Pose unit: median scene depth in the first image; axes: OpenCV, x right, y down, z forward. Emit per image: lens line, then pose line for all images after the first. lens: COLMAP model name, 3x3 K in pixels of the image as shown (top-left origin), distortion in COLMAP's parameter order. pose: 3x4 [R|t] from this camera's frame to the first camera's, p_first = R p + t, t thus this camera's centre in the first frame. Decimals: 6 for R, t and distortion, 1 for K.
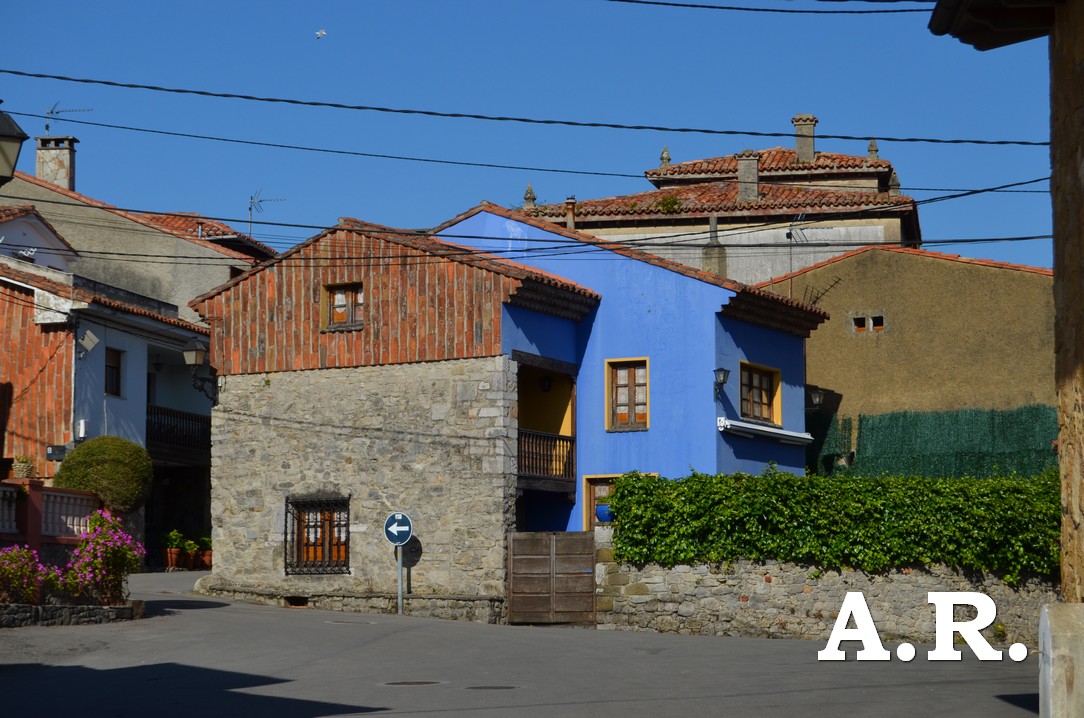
lens RADIAL K [[2536.8, 0, 543.4], [0, 2536.8, 387.0], [0, 0, 1]] dist [0.082817, -0.281744]
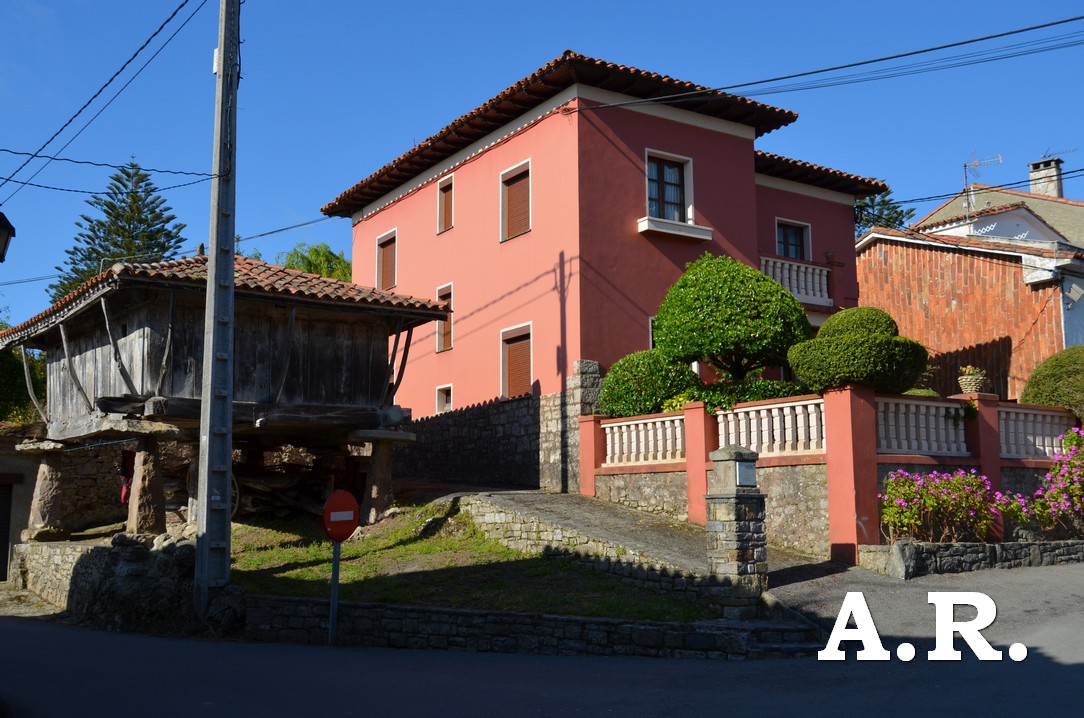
lens RADIAL K [[1151.0, 0, 542.0], [0, 1151.0, 359.0], [0, 0, 1]] dist [-0.001098, 0.002379]
pose [[0.797727, -0.089799, -0.596295, -0.071962], [0.064595, 0.995885, -0.063559, 0.033215], [0.599549, 0.012186, 0.800245, 0.498809]]
